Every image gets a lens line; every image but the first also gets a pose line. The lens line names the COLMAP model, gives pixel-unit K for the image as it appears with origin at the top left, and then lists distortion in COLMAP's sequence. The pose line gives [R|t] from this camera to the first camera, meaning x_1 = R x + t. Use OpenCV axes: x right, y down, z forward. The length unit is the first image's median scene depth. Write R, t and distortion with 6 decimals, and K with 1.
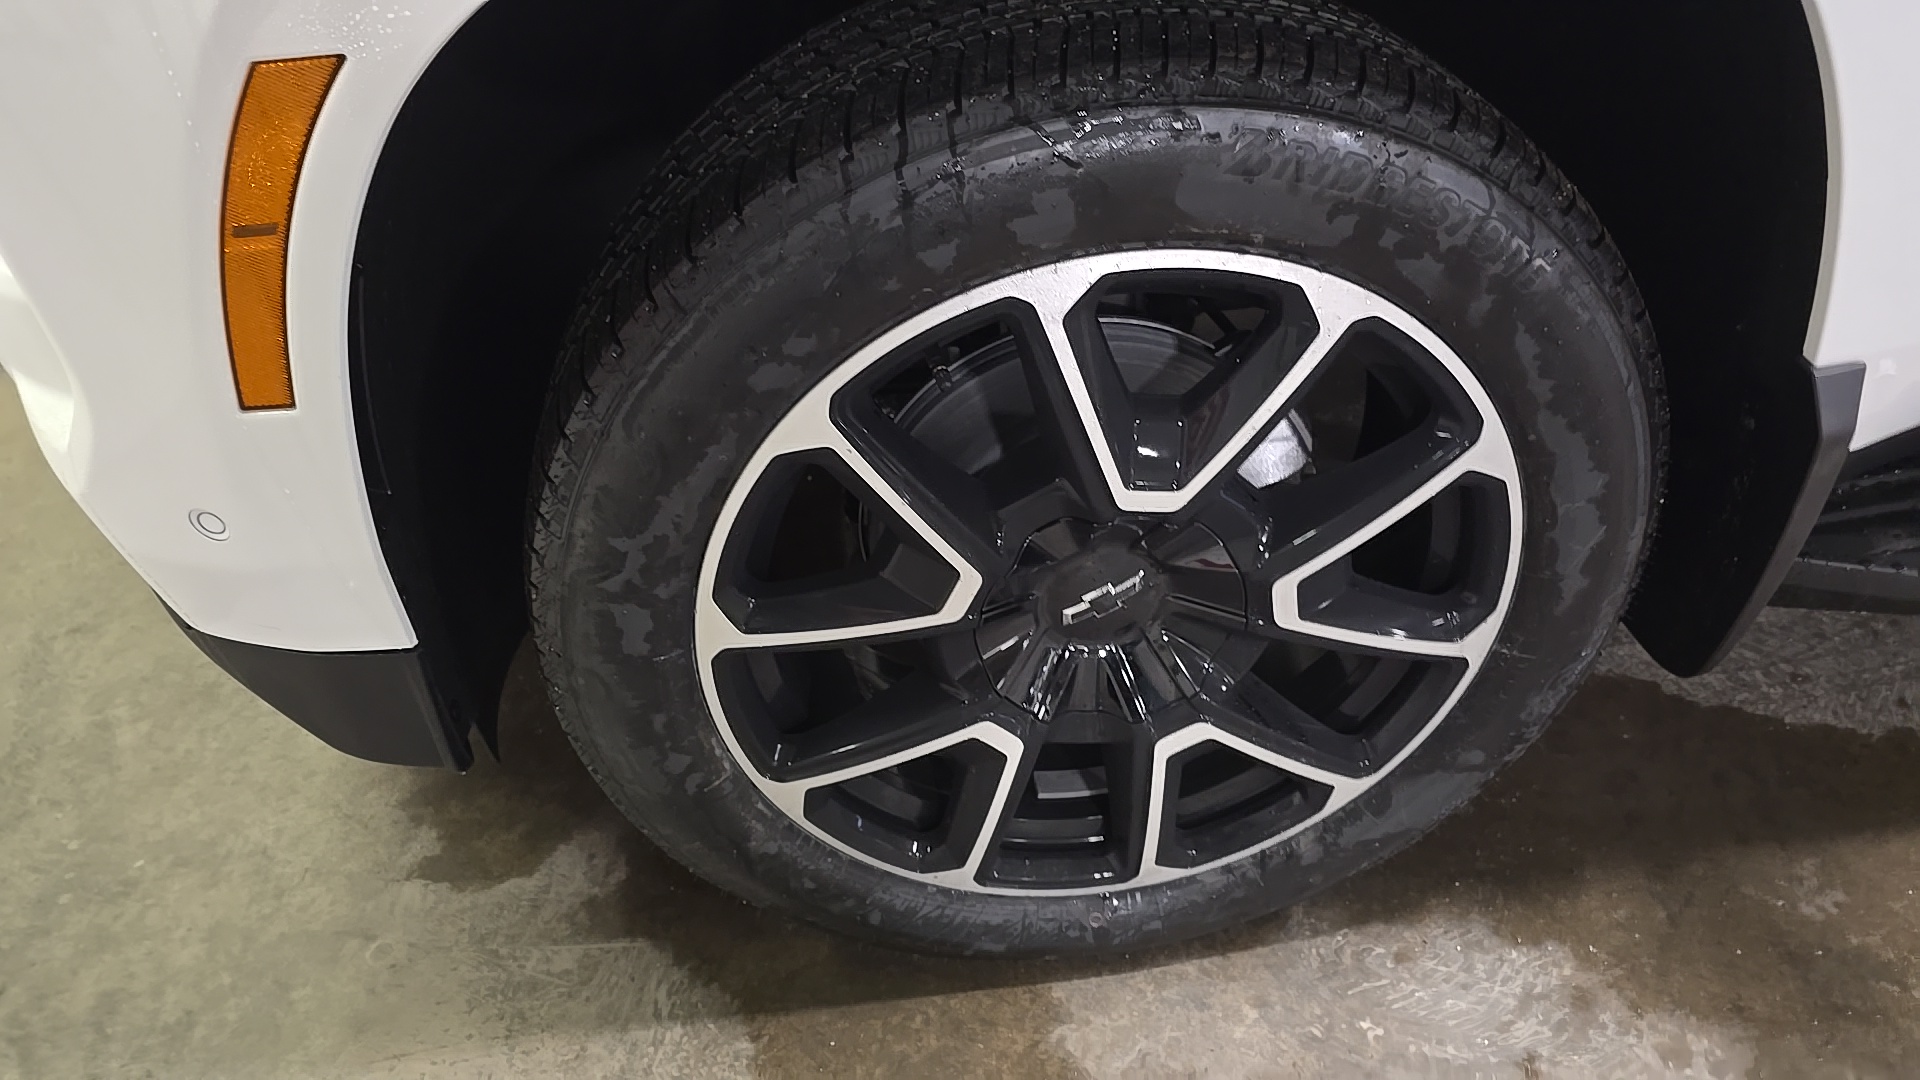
lens RADIAL K [[1284.1, 0, 977.1], [0, 1284.1, 544.6], [0, 0, 1]] dist [0.058130, -0.042536]
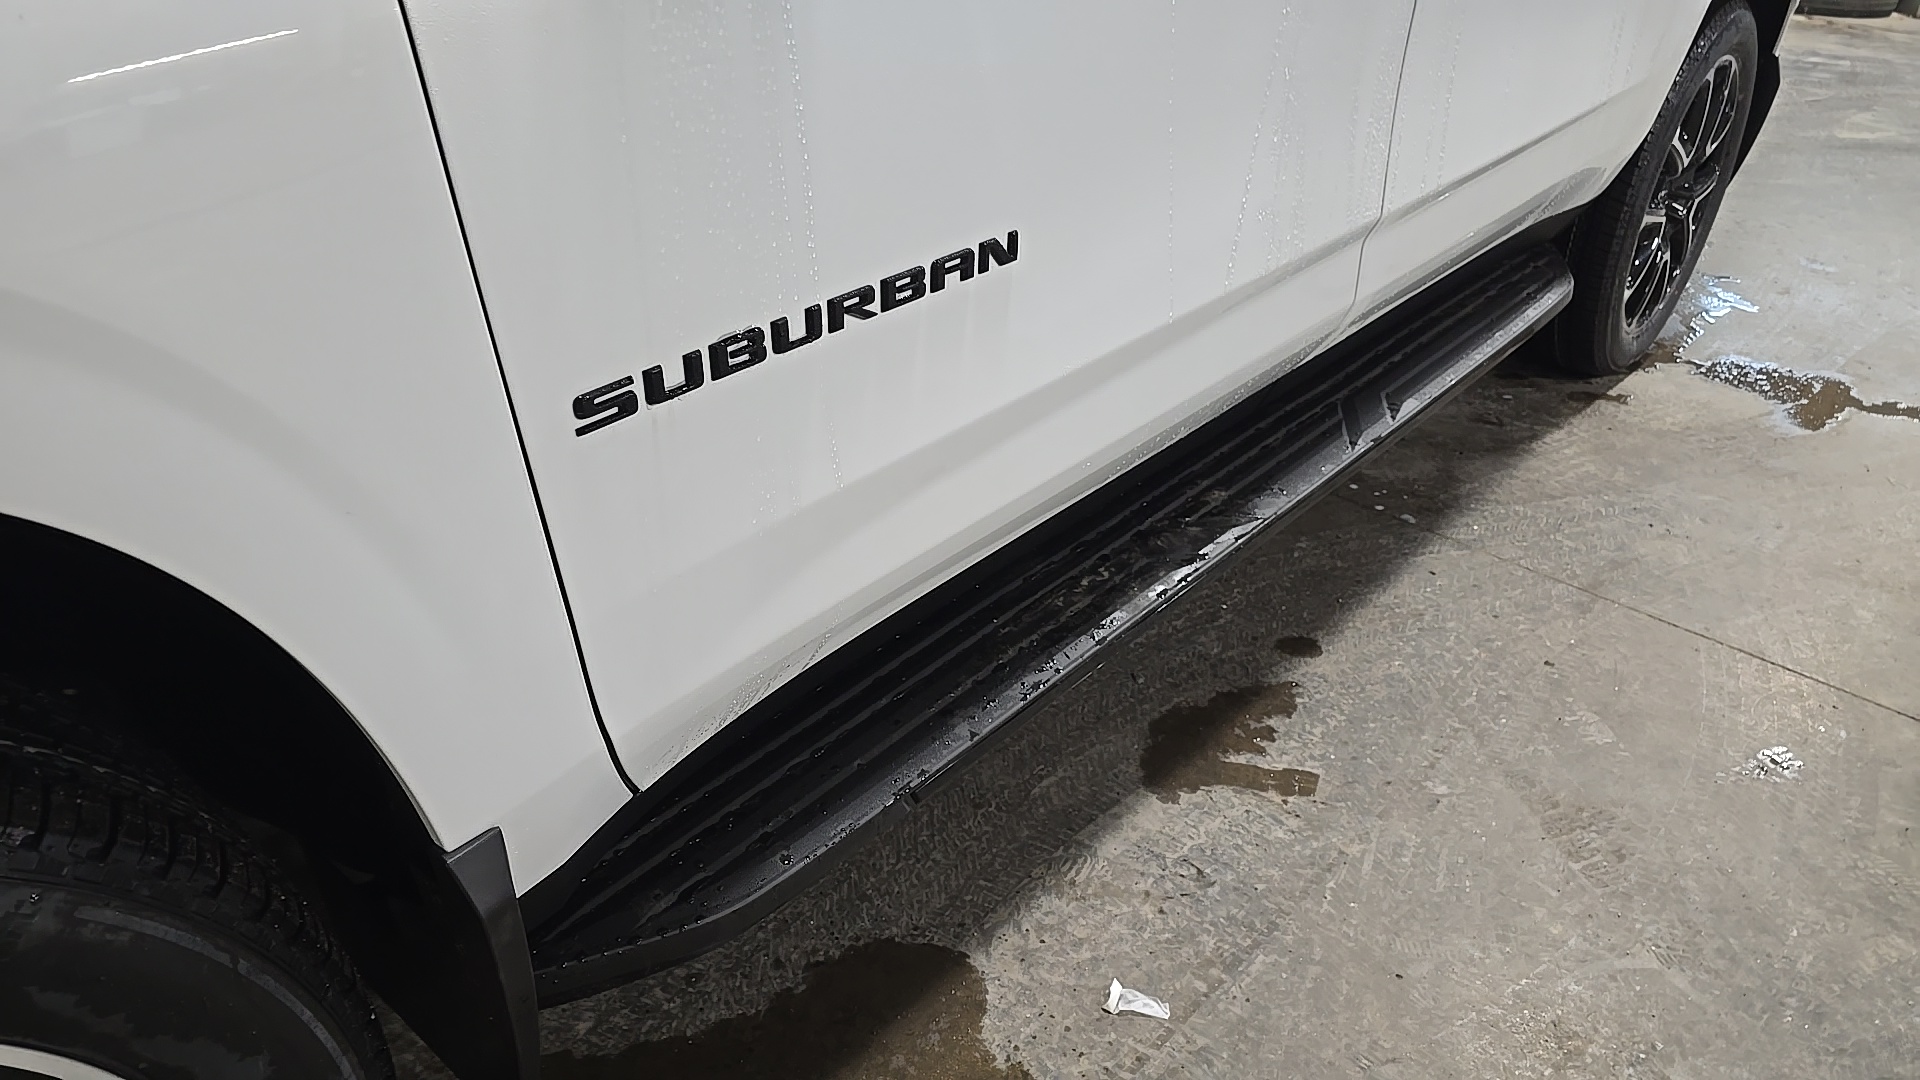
lens RADIAL K [[1284.1, 0, 954.0], [0, 1284.1, 551.1], [0, 0, 1]] dist [0.058130, -0.042536]
pose [[0.751787, -0.257205, 0.607175, 0.341664], [0.340132, 0.940099, -0.022907, -0.167817], [-0.564912, 0.223741, 0.794238, -0.010708]]
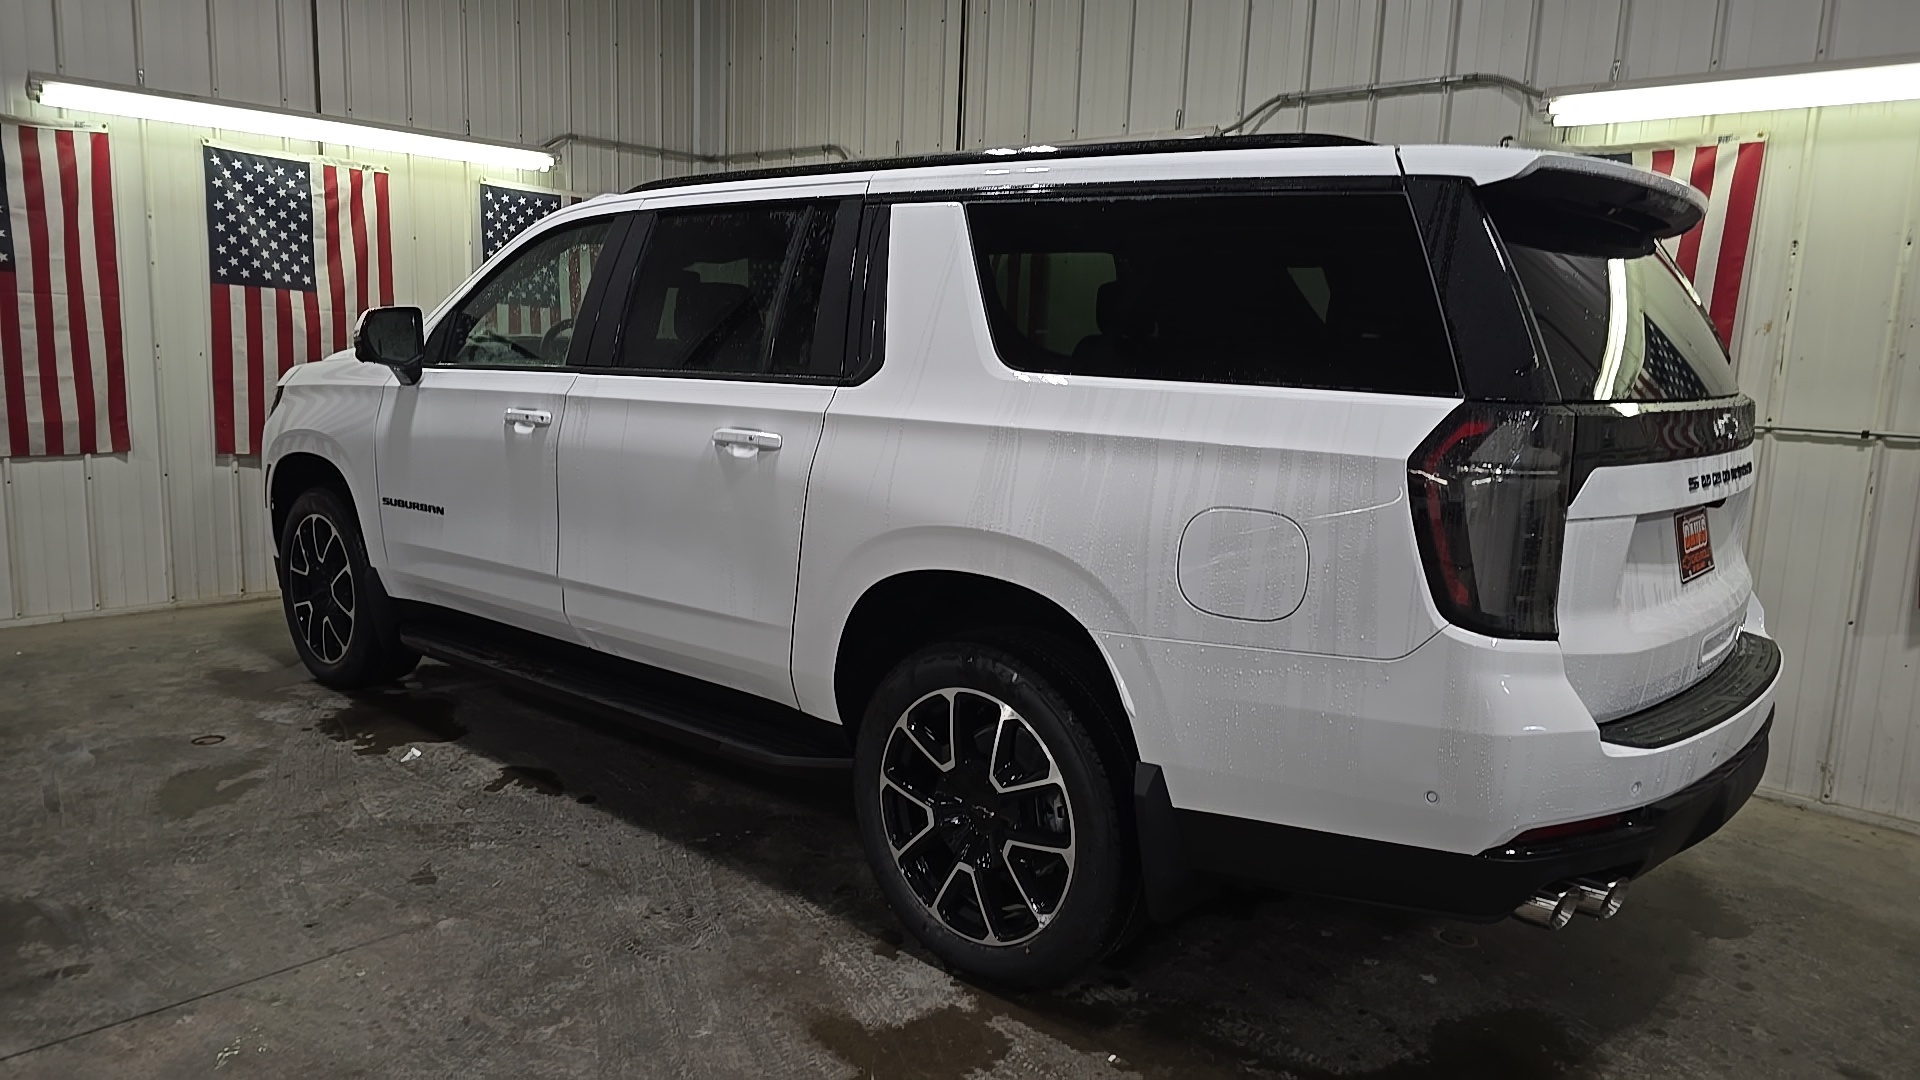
lens RADIAL K [[1284.1, 0, 963.6], [0, 1284.1, 543.8], [0, 0, 1]] dist [0.058130, -0.042536]
pose [[0.647940, 0.213430, -0.731179, 5.397063], [-0.527881, 0.817847, -0.229058, -0.240254], [0.549105, 0.534391, 0.642581, -1.051925]]
